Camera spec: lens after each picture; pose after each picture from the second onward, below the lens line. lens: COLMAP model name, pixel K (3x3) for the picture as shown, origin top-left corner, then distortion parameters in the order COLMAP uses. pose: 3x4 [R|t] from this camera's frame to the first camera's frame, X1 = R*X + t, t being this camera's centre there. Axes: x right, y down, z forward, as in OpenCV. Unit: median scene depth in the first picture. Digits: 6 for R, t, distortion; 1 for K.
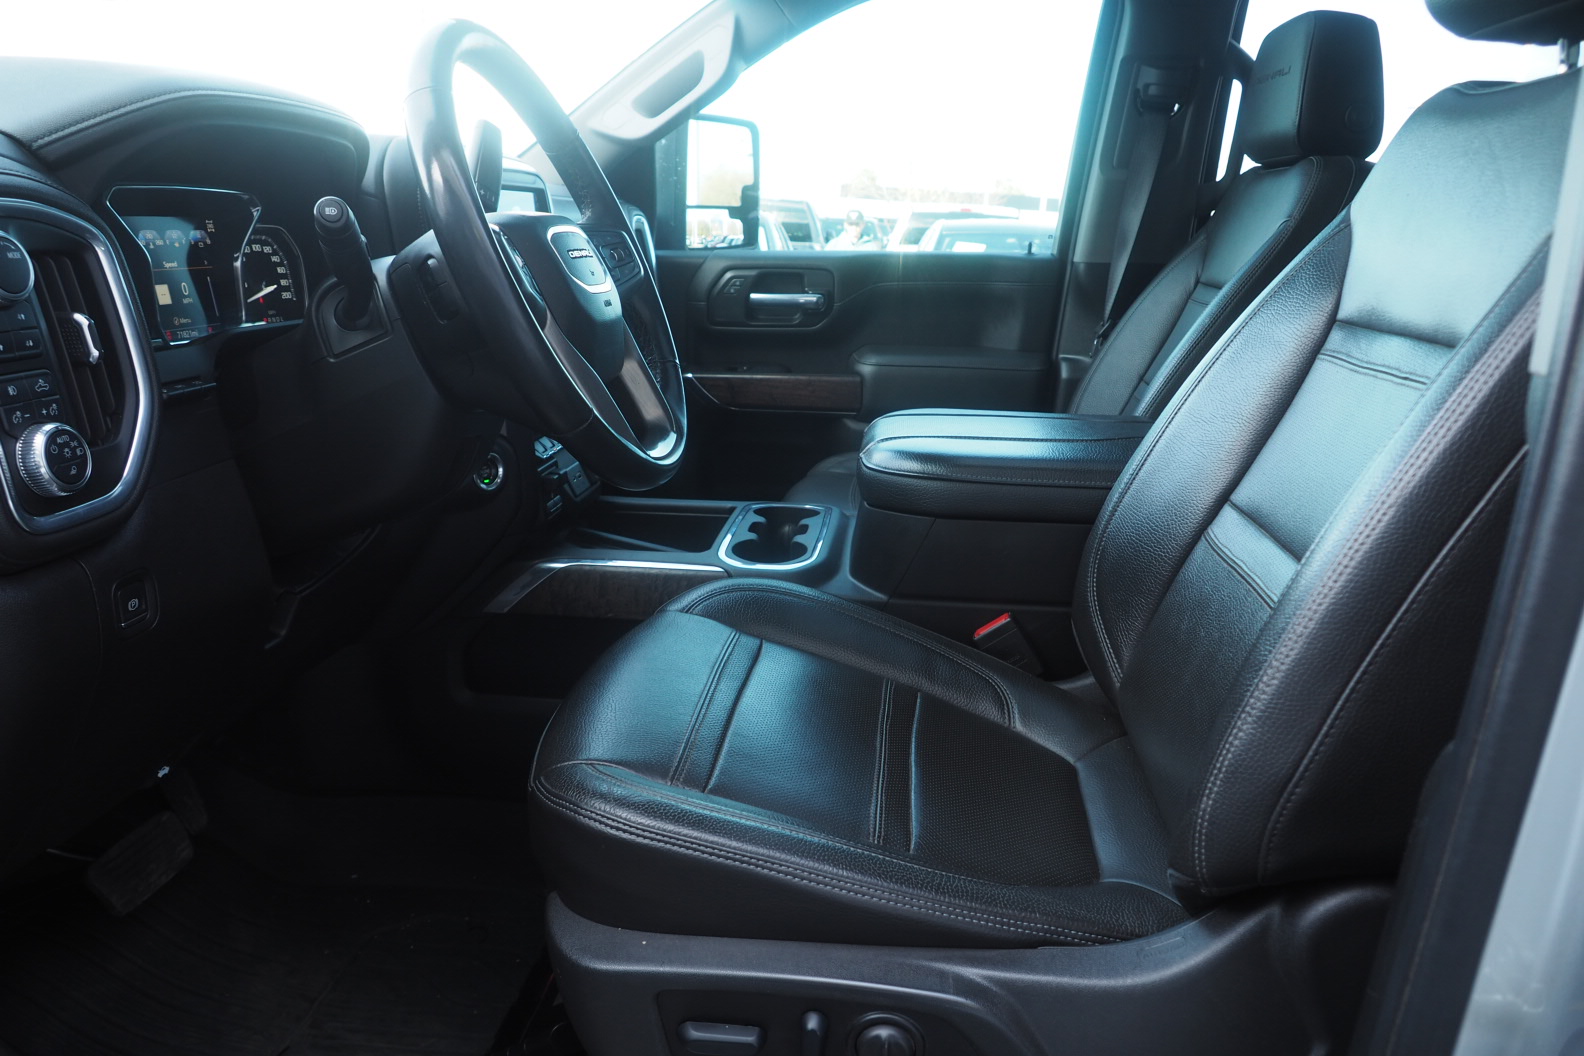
lens RADIAL K [[1108.6, 0, 801.3], [0, 1108.6, 525.7], [0, 0, 1]] dist [-0.037998, 0.000106]
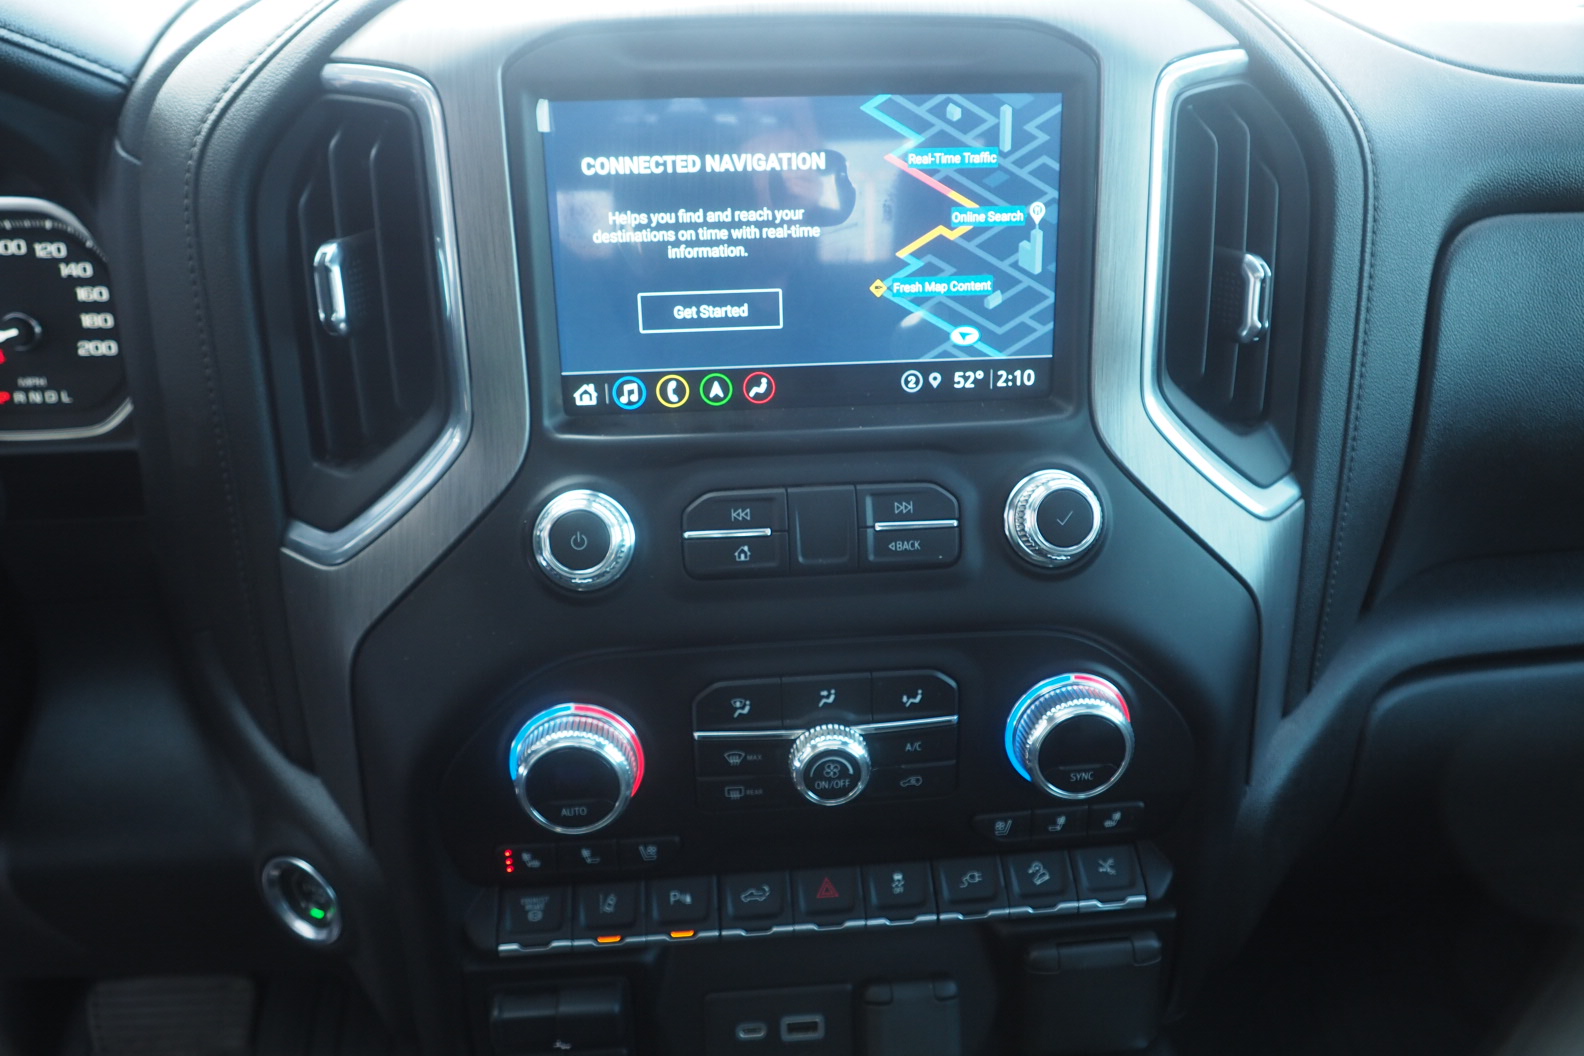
lens RADIAL K [[1108.6, 0, 801.3], [0, 1108.6, 525.7], [0, 0, 1]] dist [-0.037998, 0.000106]
pose [[0.191502, 0.381680, -0.904238, 0.047391], [-0.244702, 0.910764, 0.332611, -0.427349], [0.950499, 0.157573, 0.267811, 1.355738]]
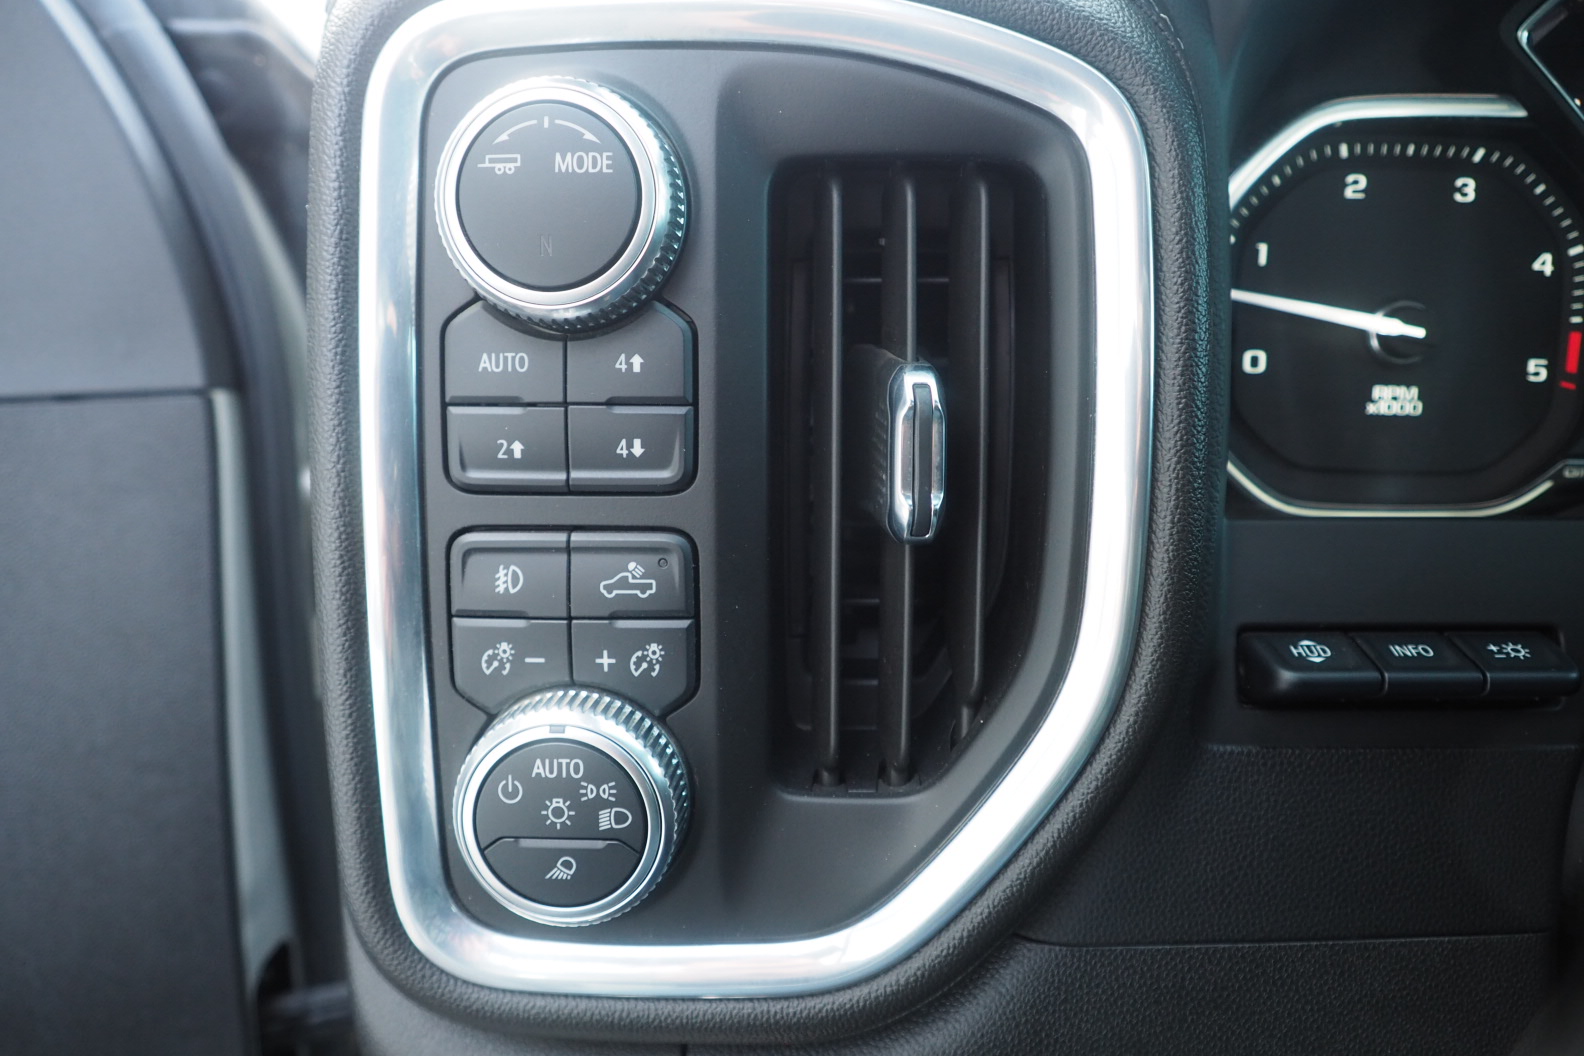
lens RADIAL K [[1090.6, 0, 799.3], [0, 1090.6, 533.5], [0, 0, 1]] dist [-0.028849, -0.000277]
pose [[0.061084, 0.272884, -0.960106, -0.267316], [-0.250743, 0.935251, 0.249867, -0.159954], [0.966125, 0.225477, 0.125553, 0.684873]]
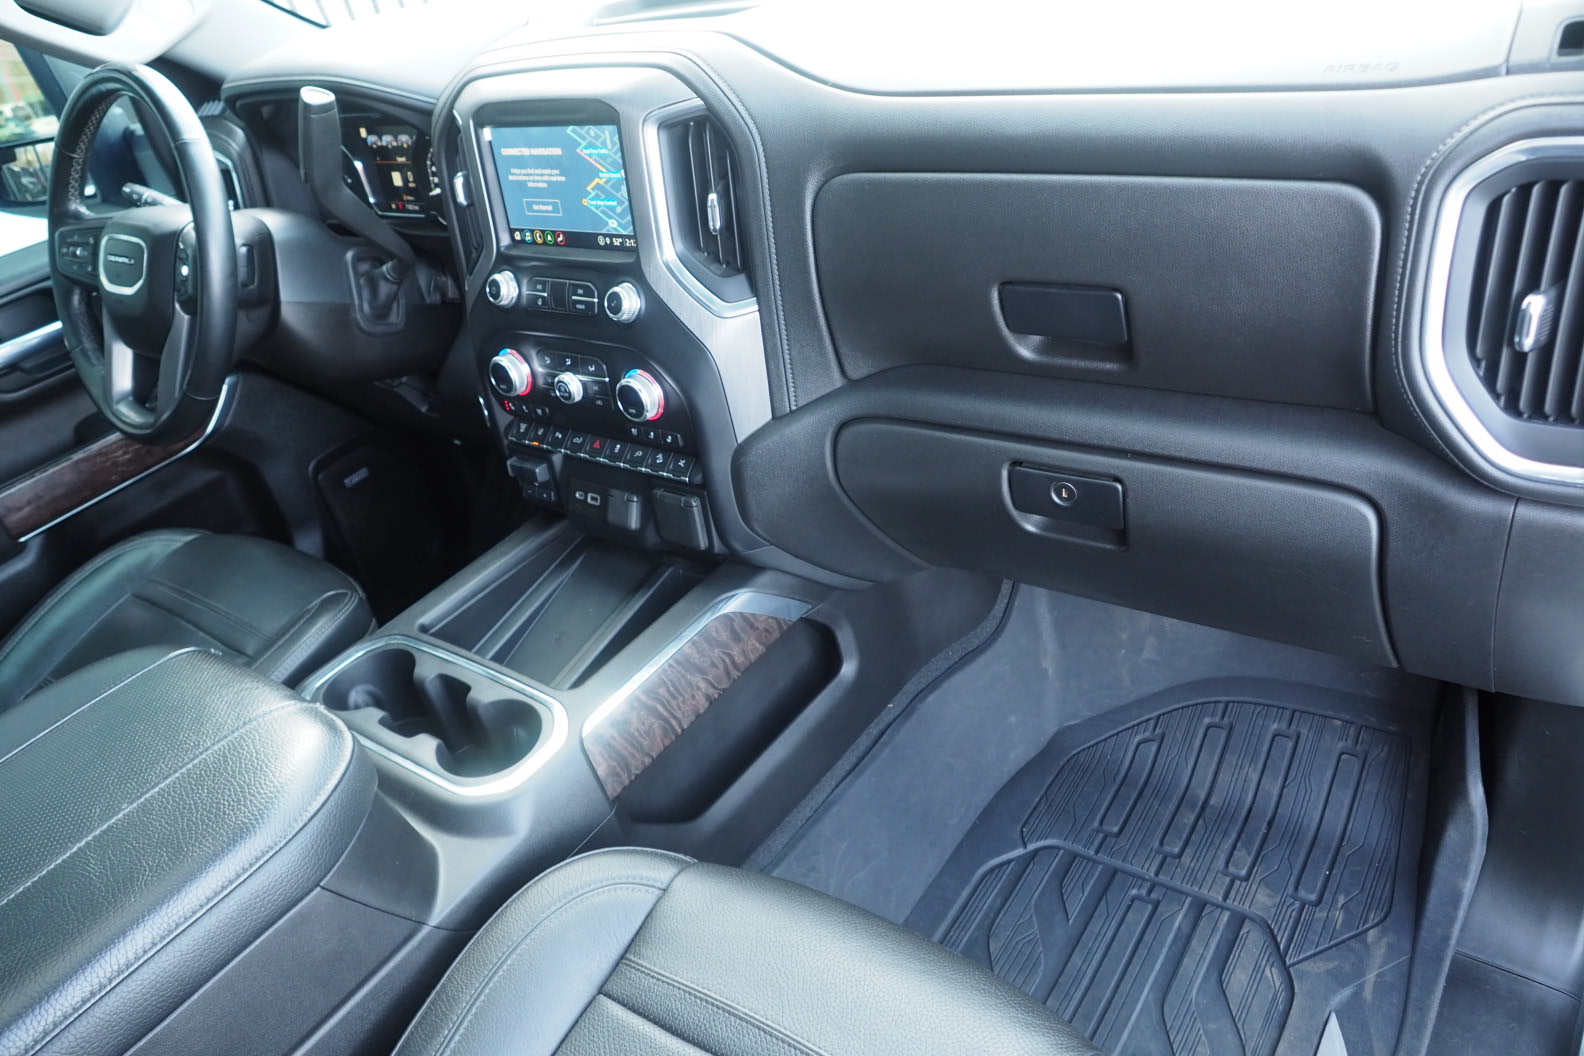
lens RADIAL K [[1090.6, 0, 799.3], [0, 1090.6, 533.5], [0, 0, 1]] dist [-0.028849, -0.000277]
pose [[-0.500851, 0.536597, -0.679126, 0.413808], [-0.055828, 0.762970, 0.644018, -0.819099], [0.863731, 0.360471, -0.352177, 2.146759]]
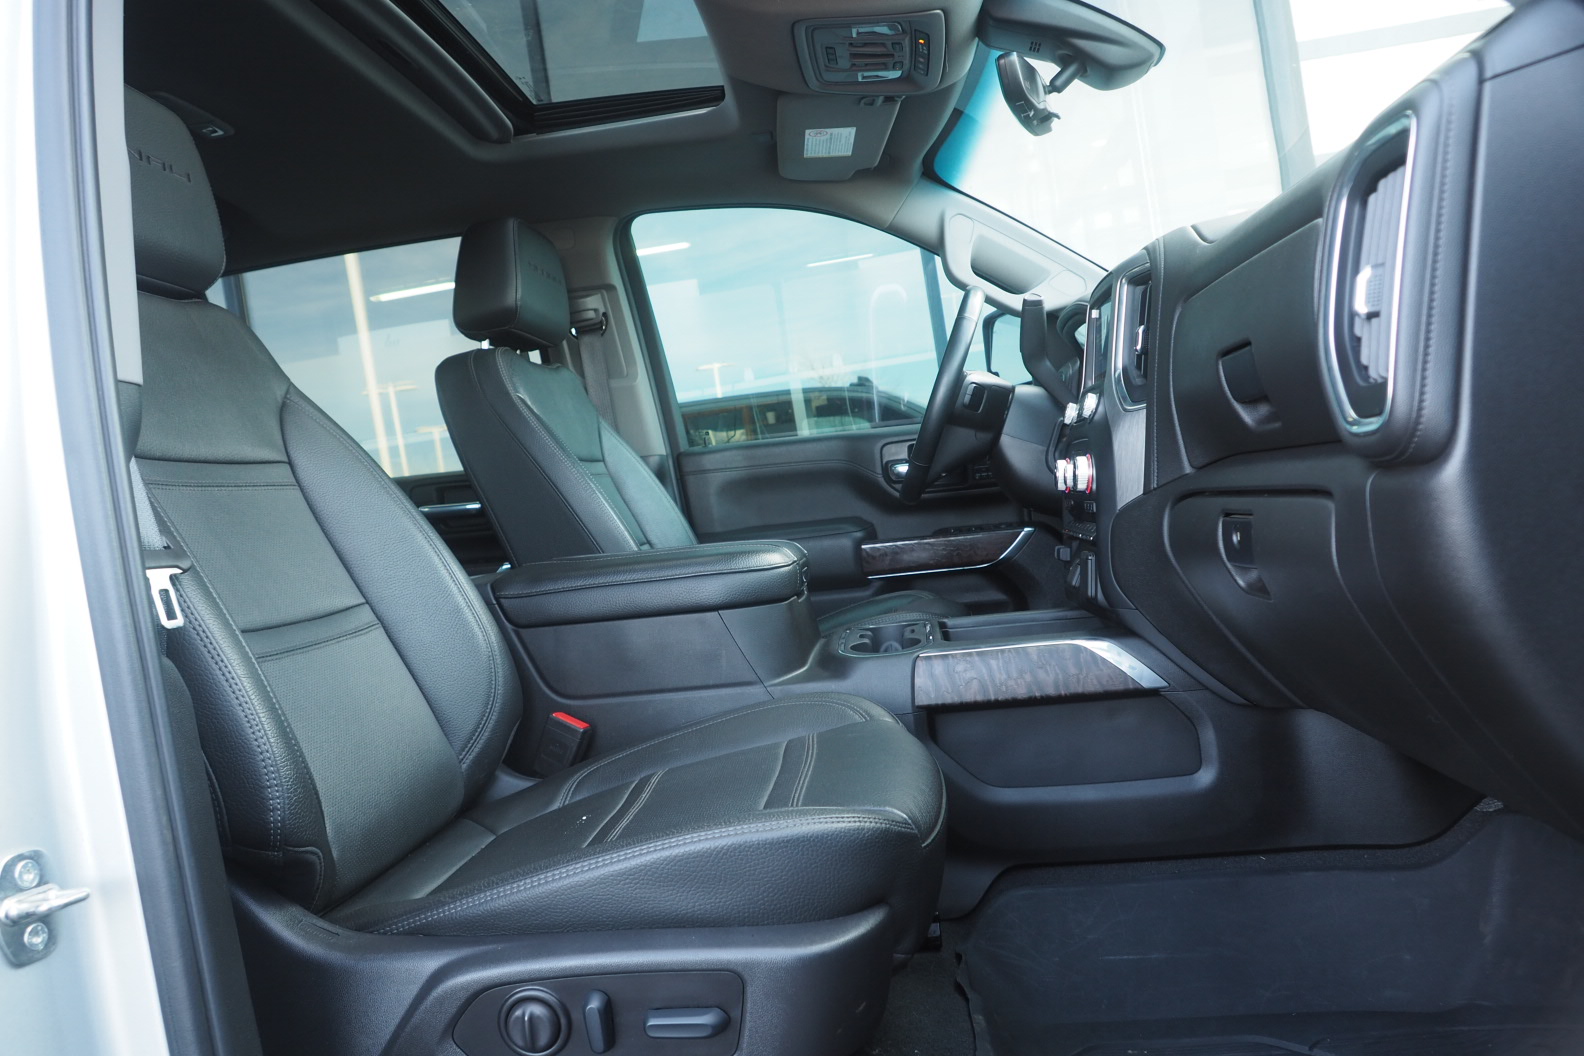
lens RADIAL K [[1090.6, 0, 799.3], [0, 1090.6, 533.5], [0, 0, 1]] dist [-0.028849, -0.000277]
pose [[-0.995374, 0.092149, 0.027190, 0.044364], [0.096076, 0.953627, 0.285245, -0.600240], [0.000356, 0.286538, -0.958069, 2.995867]]
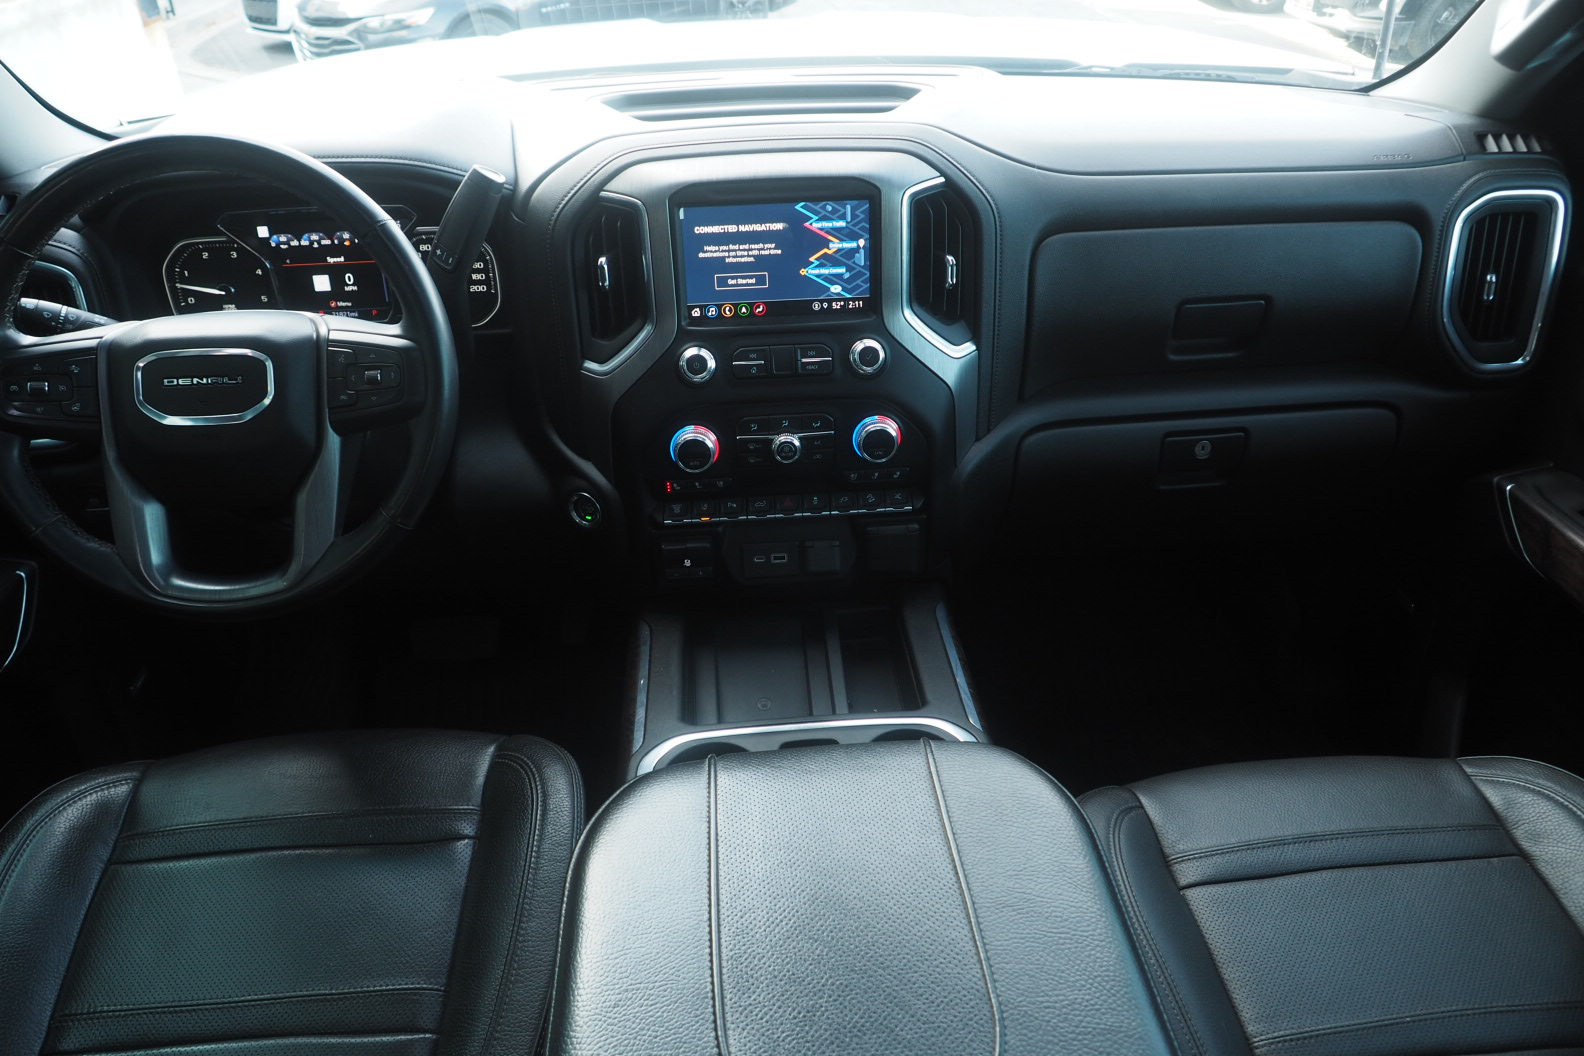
lens RADIAL K [[1090.6, 0, 799.3], [0, 1090.6, 533.5], [0, 0, 1]] dist [-0.028849, -0.000277]
pose [[0.174448, 0.493048, -0.852333, 0.735838], [-0.233892, 0.861580, 0.450526, -0.651934], [0.956485, 0.120760, 0.265621, 1.210919]]
